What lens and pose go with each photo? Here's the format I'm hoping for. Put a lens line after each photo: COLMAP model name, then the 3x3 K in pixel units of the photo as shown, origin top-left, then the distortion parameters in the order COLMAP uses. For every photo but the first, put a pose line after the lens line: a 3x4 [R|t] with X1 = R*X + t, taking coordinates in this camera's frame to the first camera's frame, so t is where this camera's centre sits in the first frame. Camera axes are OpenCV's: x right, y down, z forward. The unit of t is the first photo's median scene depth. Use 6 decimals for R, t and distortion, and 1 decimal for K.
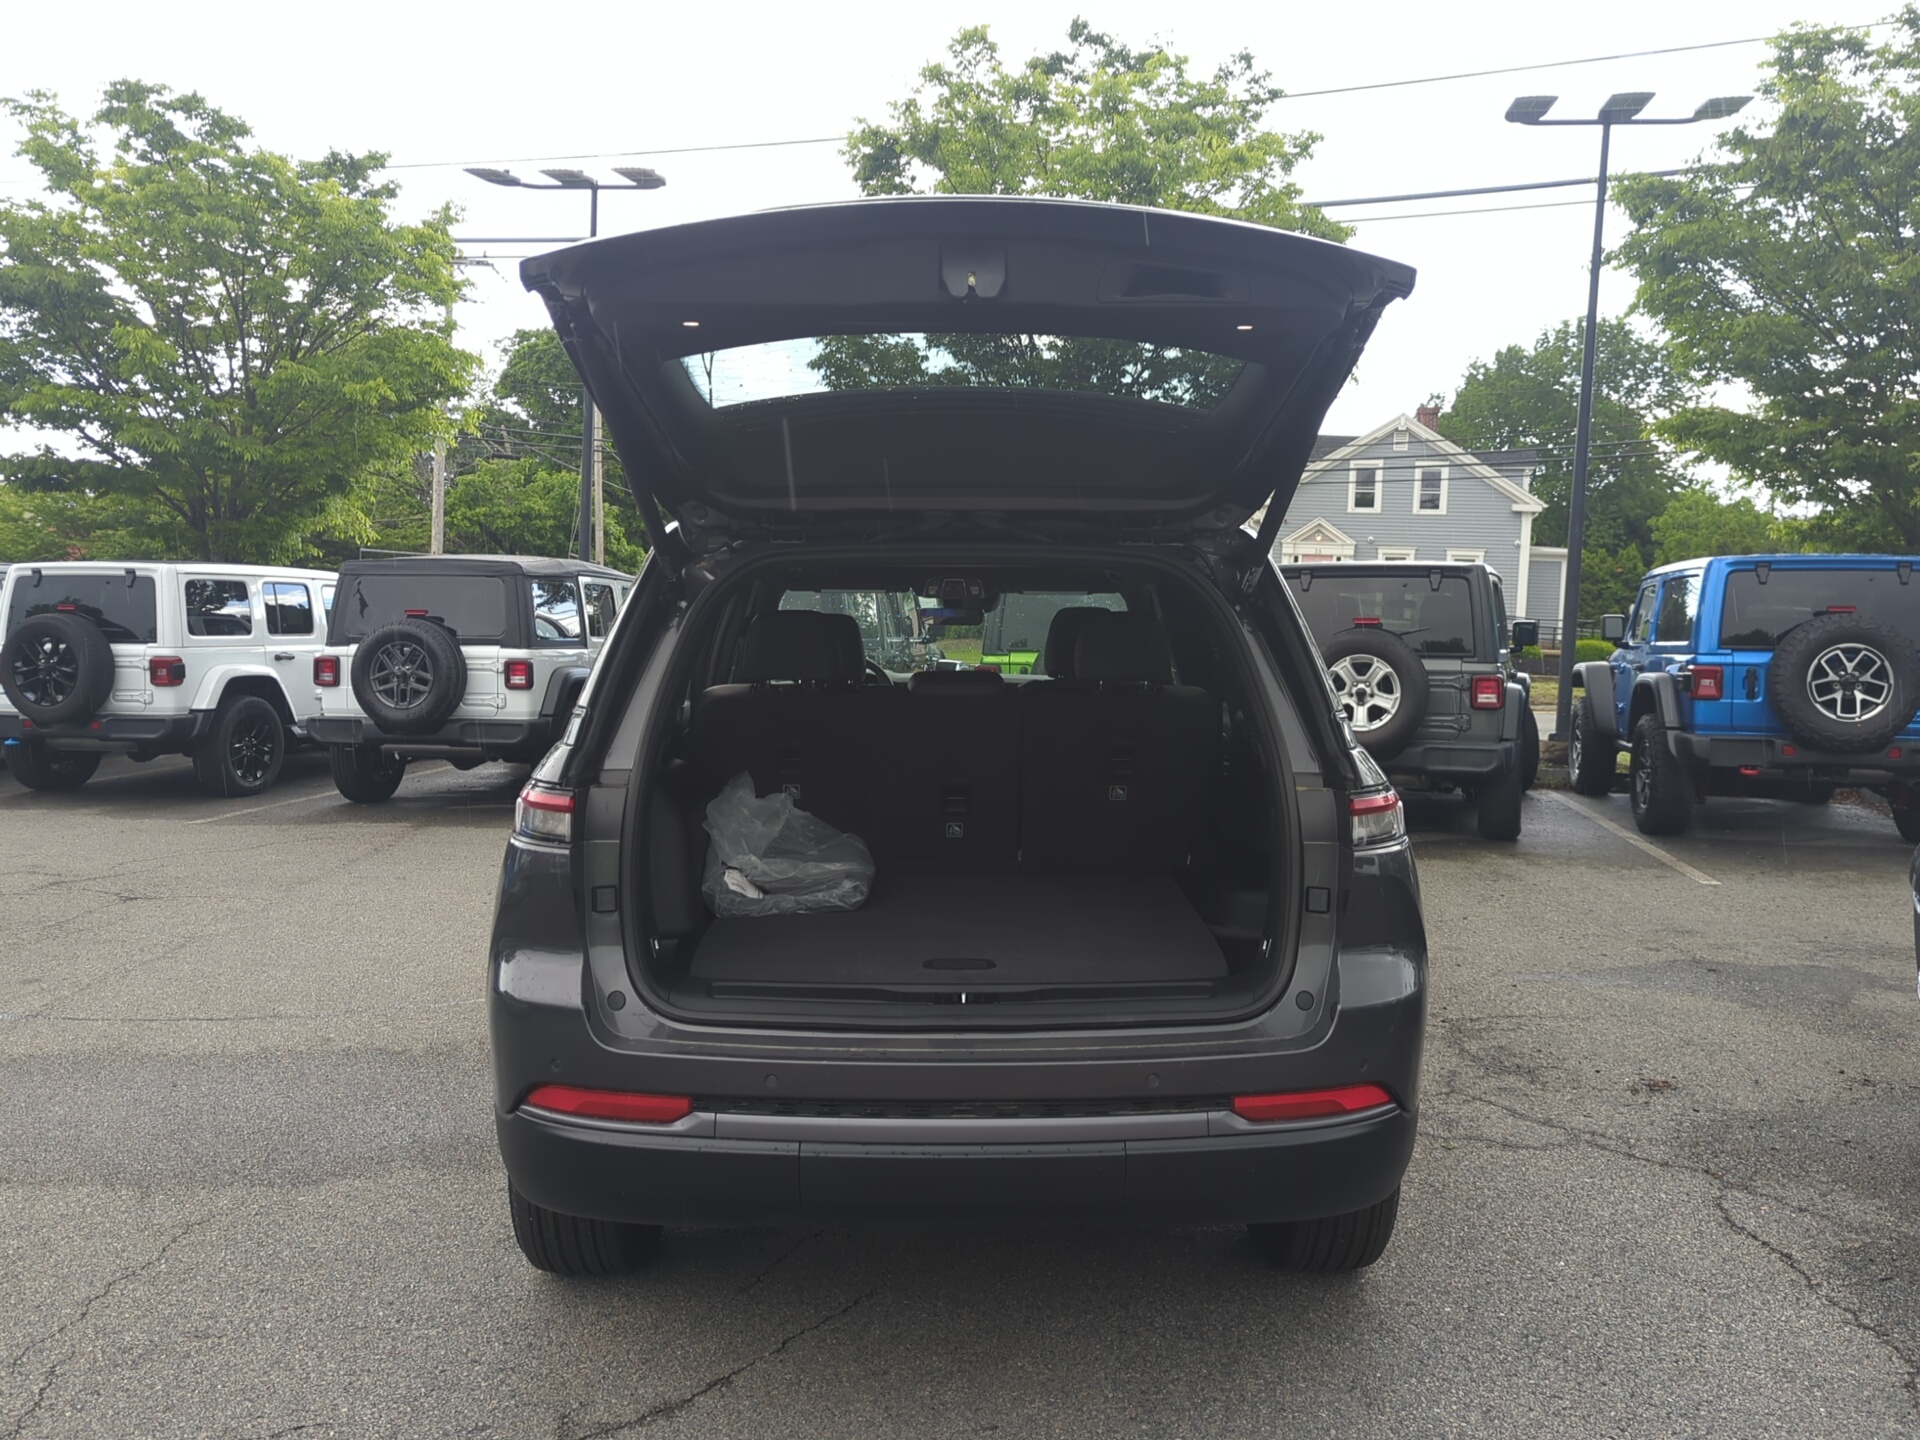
lens RADIAL K [[1545.7, 0, 969.8], [0, 1545.7, 722.0], [0, 0, 1]] dist [0.056584, -0.051128]
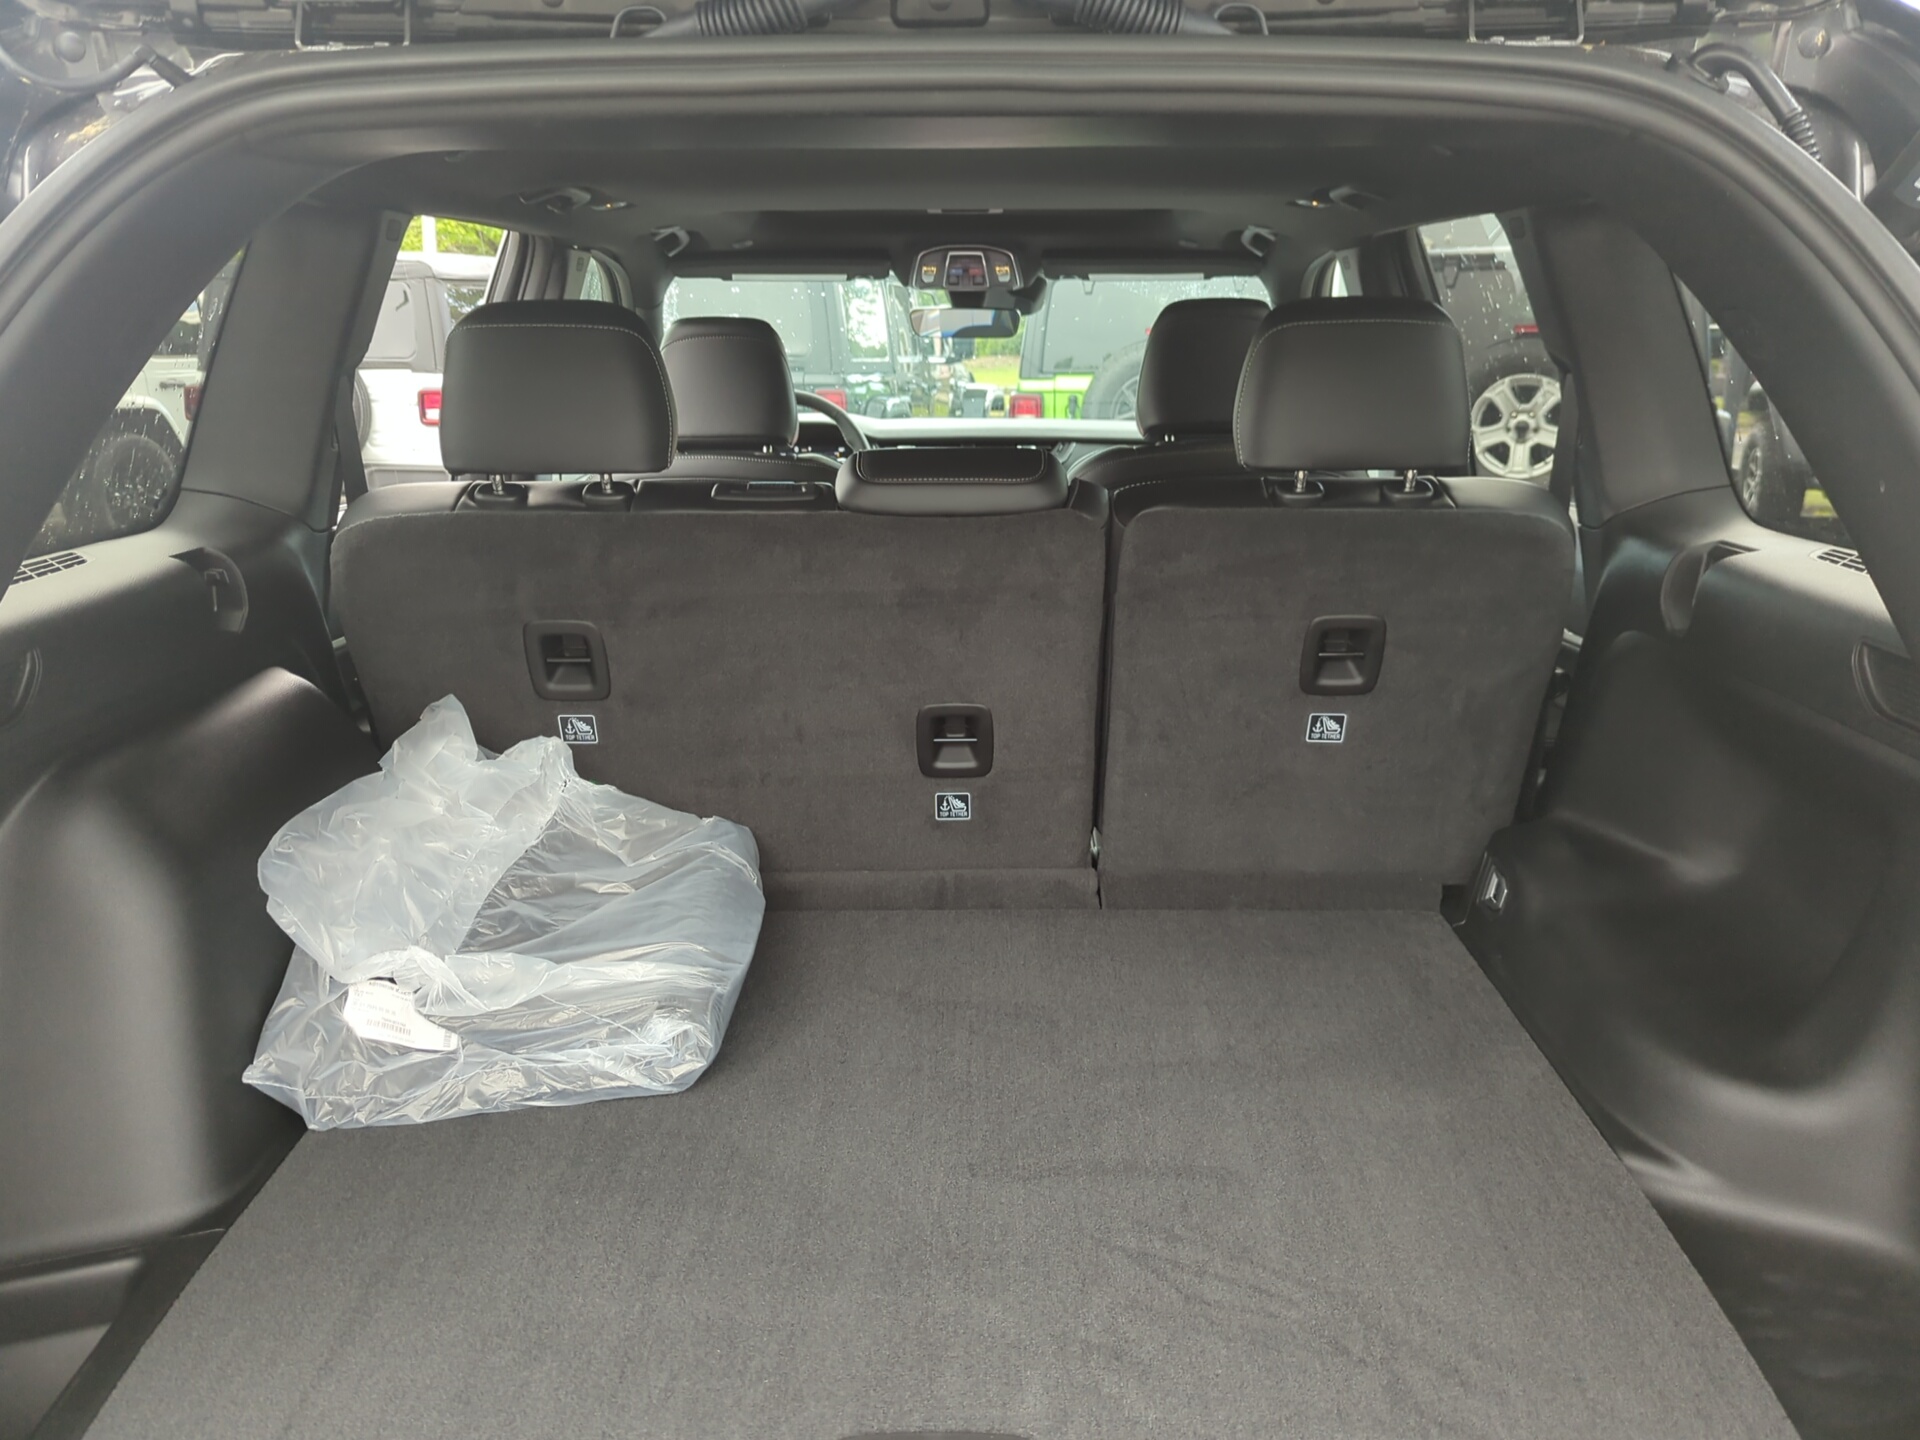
lens RADIAL K [[1545.7, 0, 962.1], [0, 1545.7, 725.5], [0, 0, 1]] dist [0.056584, -0.051128]
pose [[0.999568, -0.001007, -0.029360, 0.002483], [0.006251, 0.983814, 0.179085, -0.013261], [0.028705, -0.179191, 0.983395, 0.222561]]
